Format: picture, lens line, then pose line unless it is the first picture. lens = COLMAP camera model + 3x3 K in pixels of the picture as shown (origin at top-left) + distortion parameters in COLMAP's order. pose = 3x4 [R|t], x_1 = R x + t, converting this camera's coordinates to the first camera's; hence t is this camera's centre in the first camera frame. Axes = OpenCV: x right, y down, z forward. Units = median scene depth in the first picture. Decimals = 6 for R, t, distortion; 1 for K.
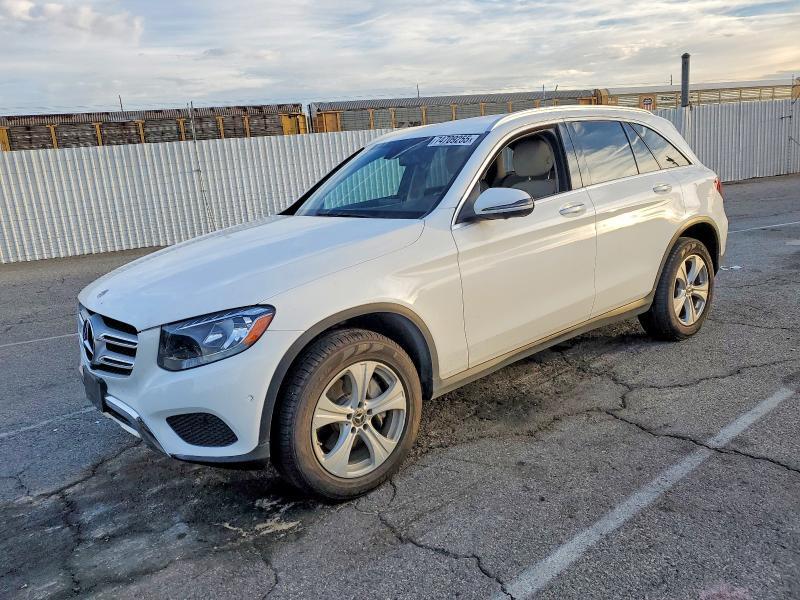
lens RADIAL K [[613.7, 0, 400.0], [0, 613.7, 300.0], [0, 0, 1]] dist [-0.001422, -0.001800]
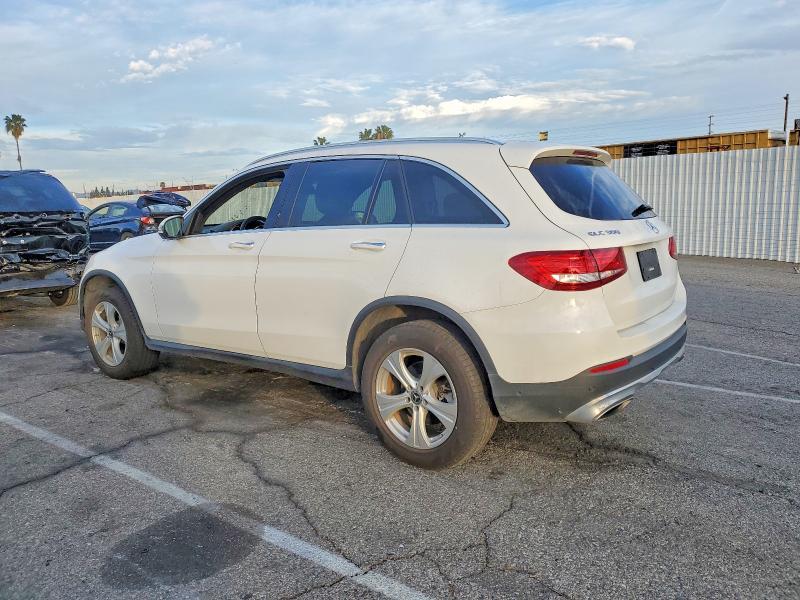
lens RADIAL K [[613.7, 0, 400.0], [0, 613.7, 300.0], [0, 0, 1]] dist [-0.001422, -0.001800]
pose [[0.255226, 0.229432, -0.939266, 1.309830], [-0.217632, 0.960142, 0.175394, -0.285294], [0.942070, 0.159649, 0.294985, 0.916103]]
